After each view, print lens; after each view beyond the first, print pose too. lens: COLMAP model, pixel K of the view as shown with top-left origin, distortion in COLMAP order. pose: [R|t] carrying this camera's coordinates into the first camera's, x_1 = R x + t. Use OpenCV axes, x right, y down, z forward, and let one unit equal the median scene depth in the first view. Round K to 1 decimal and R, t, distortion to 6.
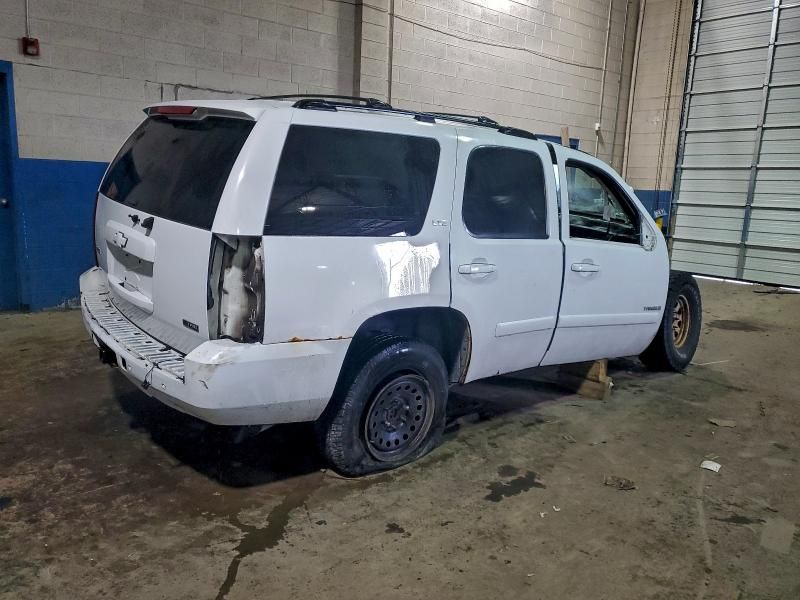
lens RADIAL K [[618.1, 0, 398.7], [0, 618.1, 299.1], [0, 0, 1]] dist [-0.004312, 0.023219]
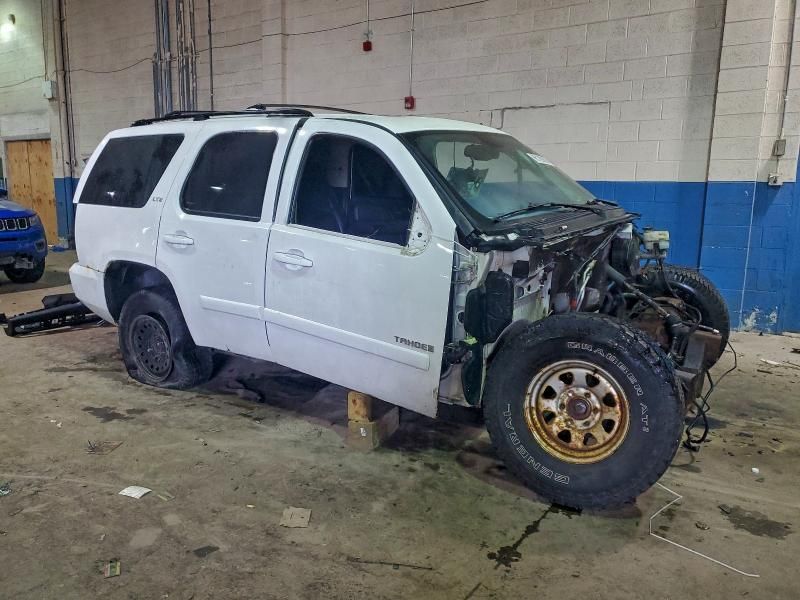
lens RADIAL K [[618.1, 0, 398.7], [0, 618.1, 299.1], [0, 0, 1]] dist [-0.004312, 0.023219]
pose [[0.278318, 0.117817, -0.953236, 1.253163], [-0.186367, 0.980211, 0.066737, -0.086357], [0.942235, 0.159078, 0.294768, 0.981606]]
